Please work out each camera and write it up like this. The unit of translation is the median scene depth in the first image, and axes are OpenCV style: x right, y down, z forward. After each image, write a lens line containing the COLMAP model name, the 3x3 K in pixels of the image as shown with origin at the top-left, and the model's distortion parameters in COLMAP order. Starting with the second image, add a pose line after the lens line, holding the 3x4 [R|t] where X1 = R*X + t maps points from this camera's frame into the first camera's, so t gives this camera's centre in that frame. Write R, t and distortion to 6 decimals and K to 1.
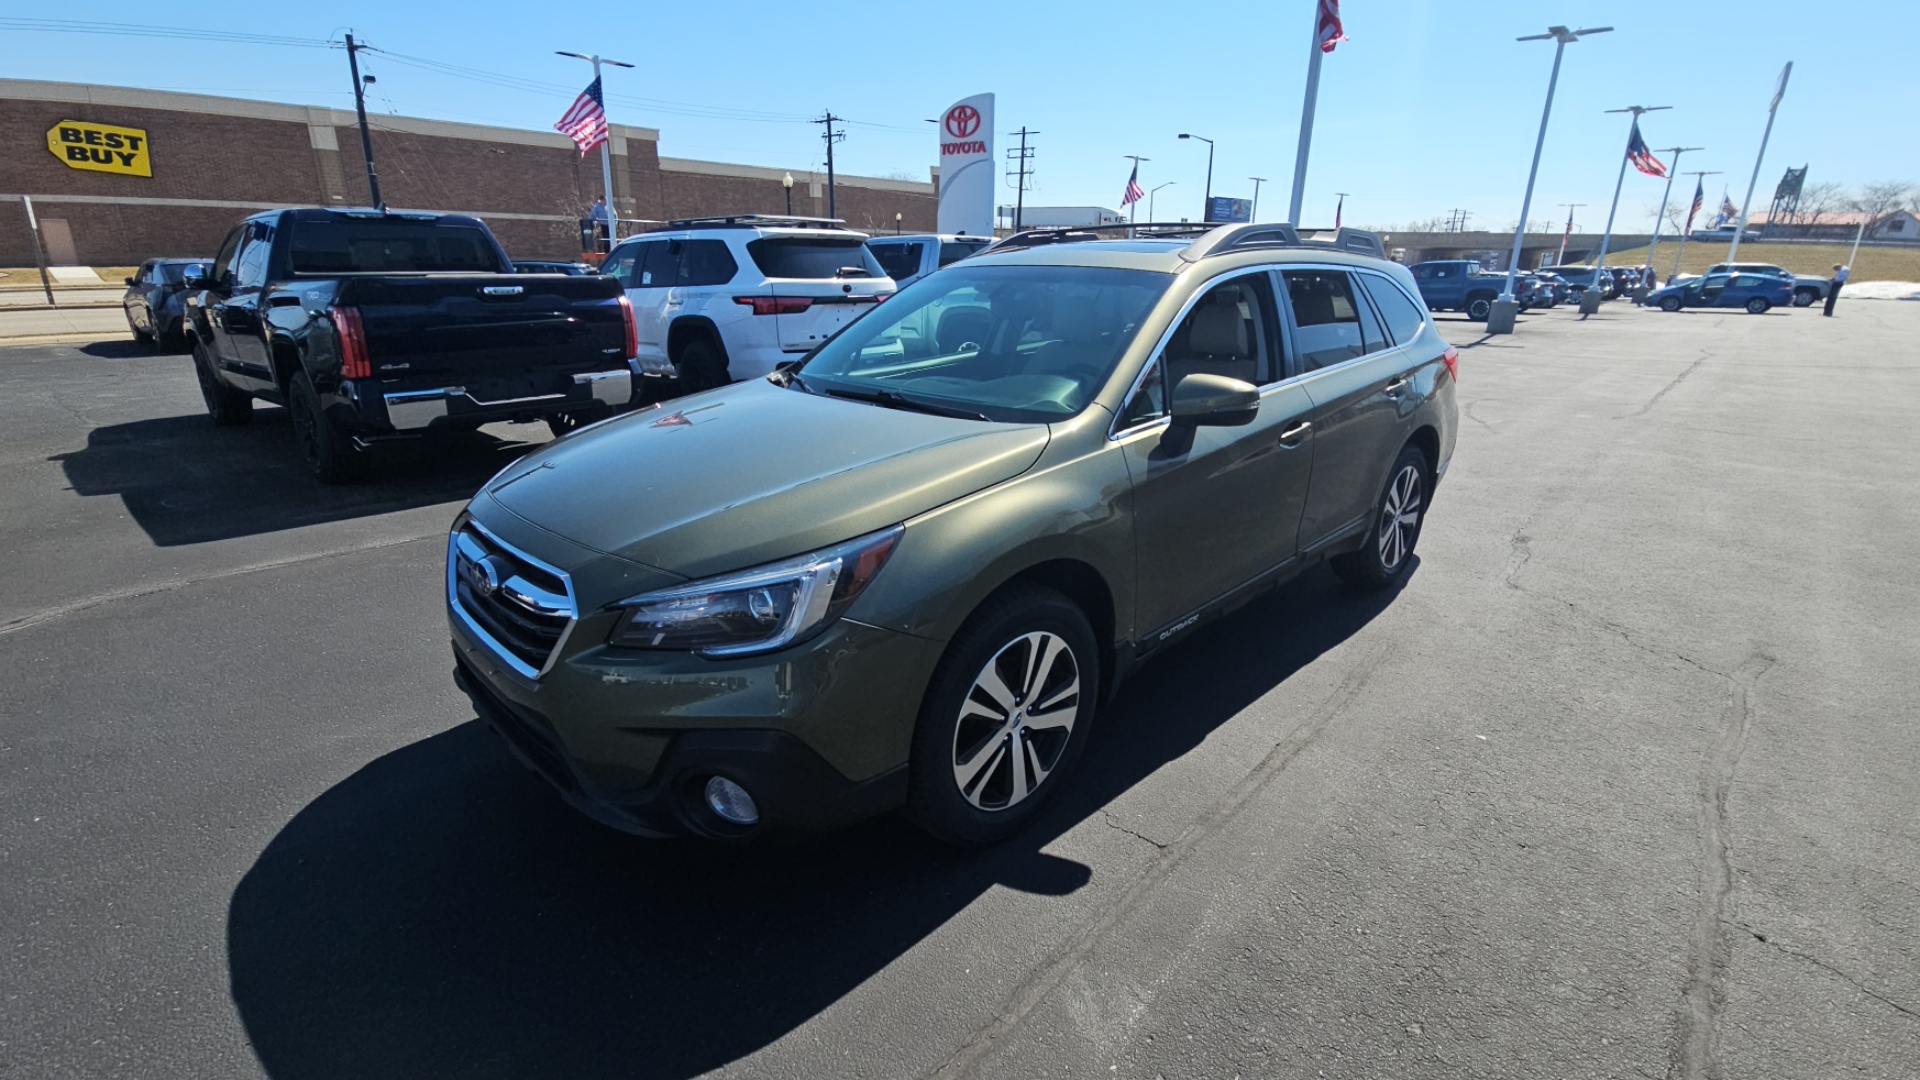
lens RADIAL K [[857.0, 0, 978.9], [0, 857.0, 542.0], [0, 0, 1]] dist [0.008143, -0.006658]
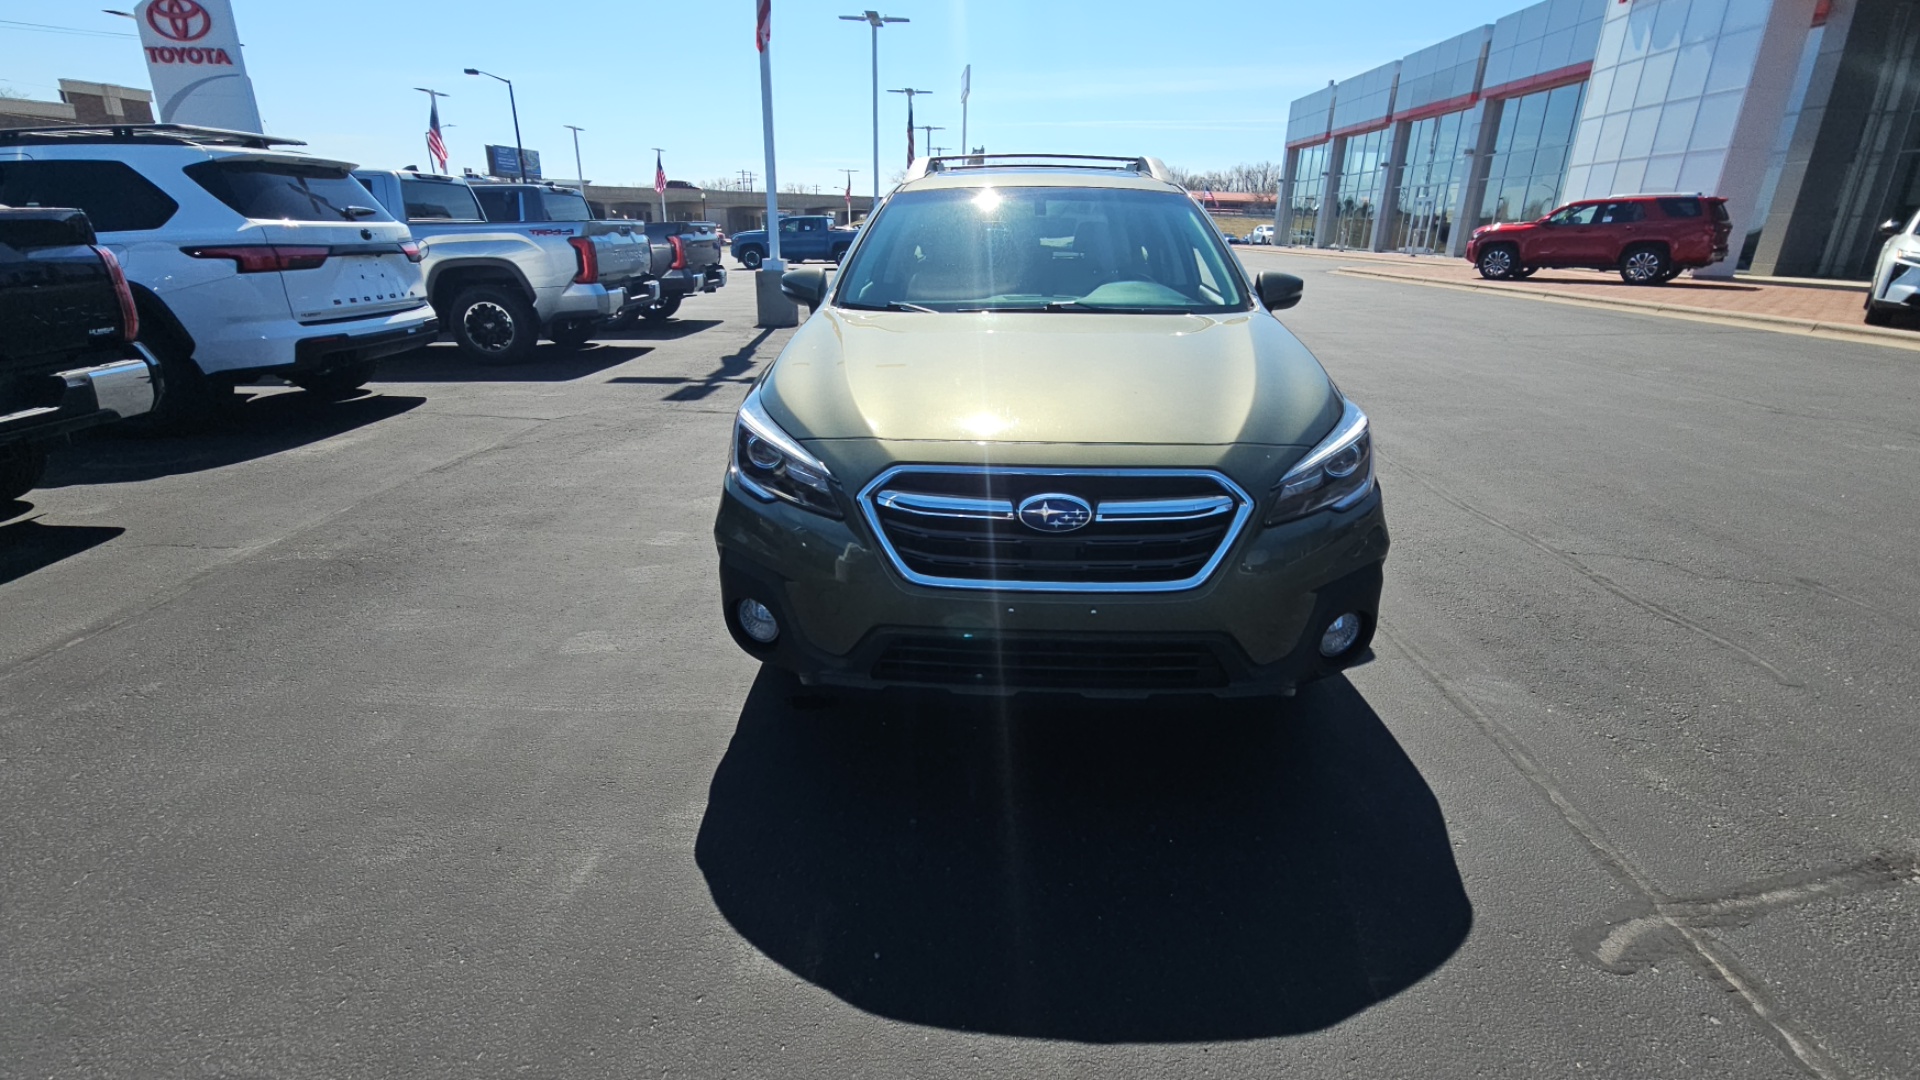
lens RADIAL K [[857.0, 0, 981.6], [0, 857.0, 543.0], [0, 0, 1]] dist [0.008143, -0.006658]
pose [[0.739218, -0.234010, 0.631503, -0.284087], [0.206031, 0.971313, 0.118756, -0.011700], [-0.641177, 0.042322, 0.766225, 0.089525]]
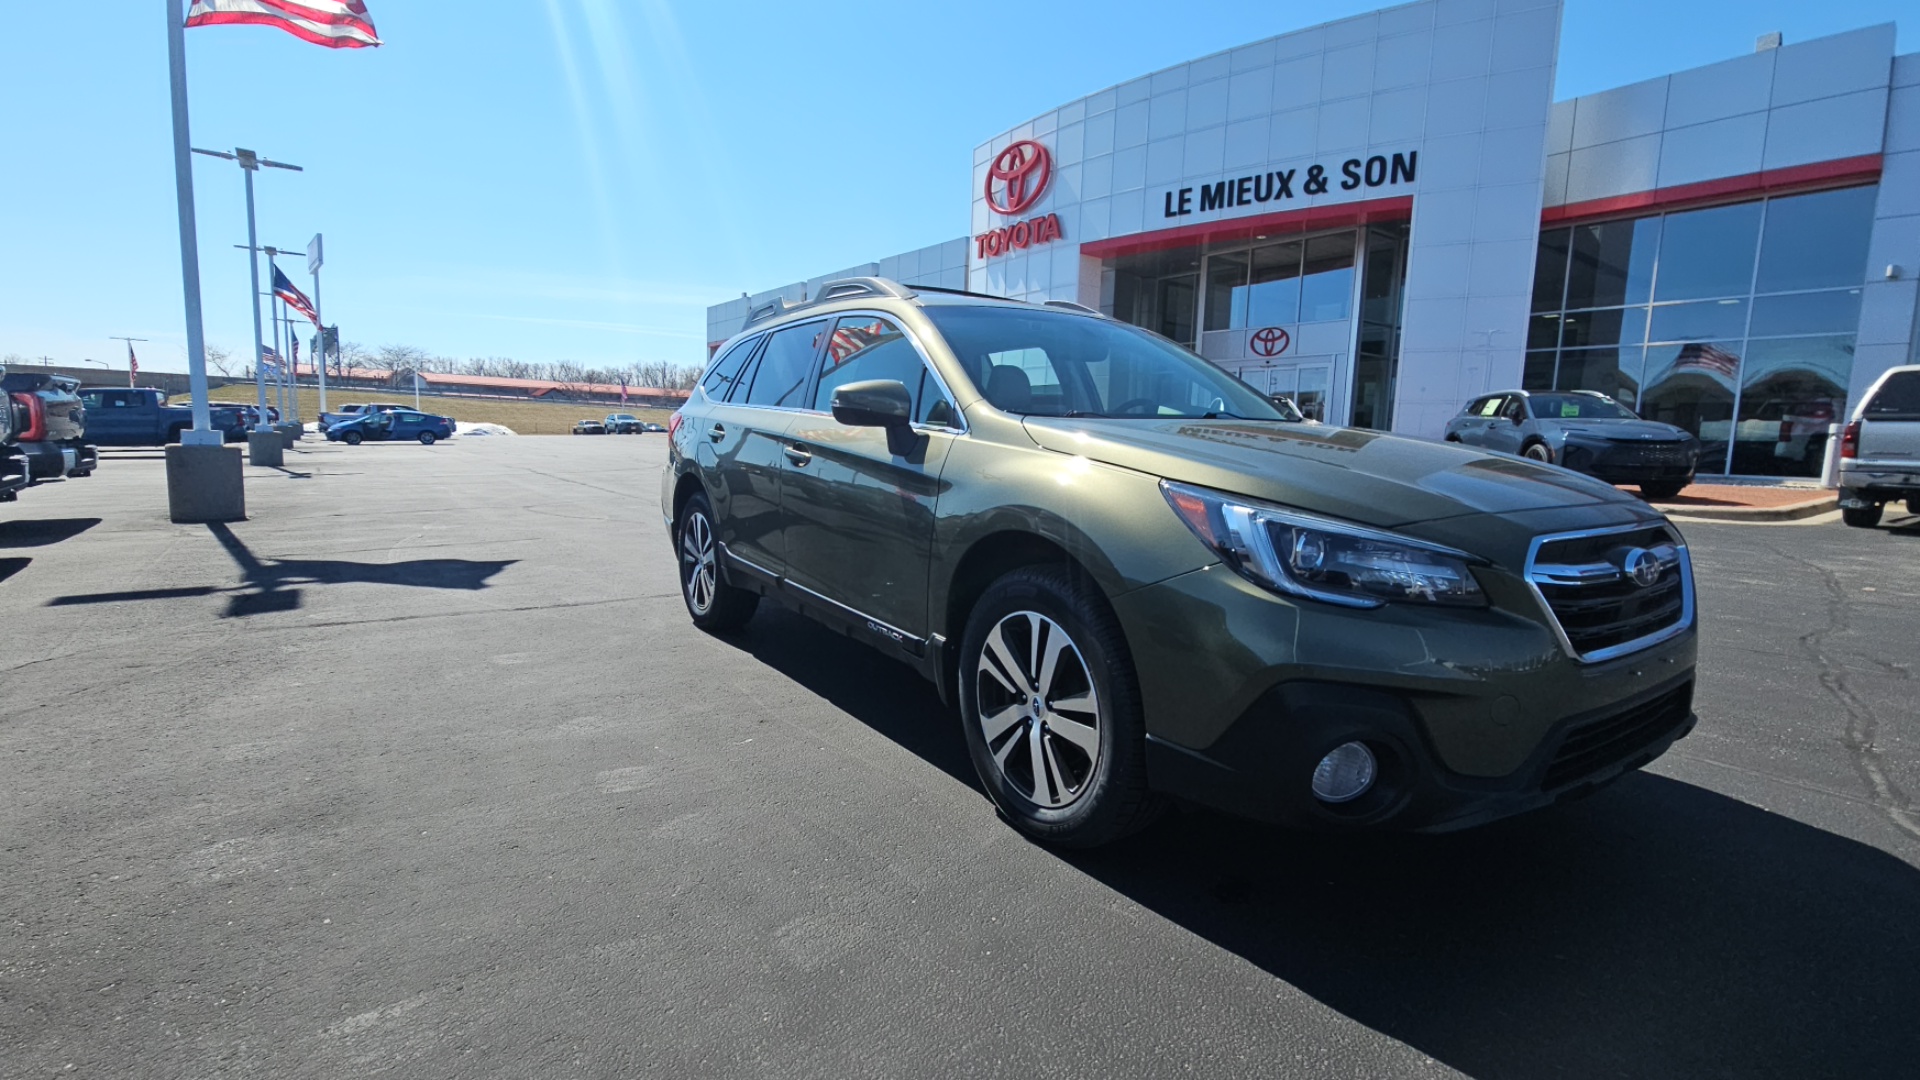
lens RADIAL K [[857.0, 0, 982.9], [0, 857.0, 543.0], [0, 0, 1]] dist [0.008143, -0.006658]
pose [[0.180451, -0.133757, 0.974447, -0.373044], [0.287355, 0.954657, 0.077827, -0.059465], [-0.940672, 0.265968, 0.210705, 0.345300]]
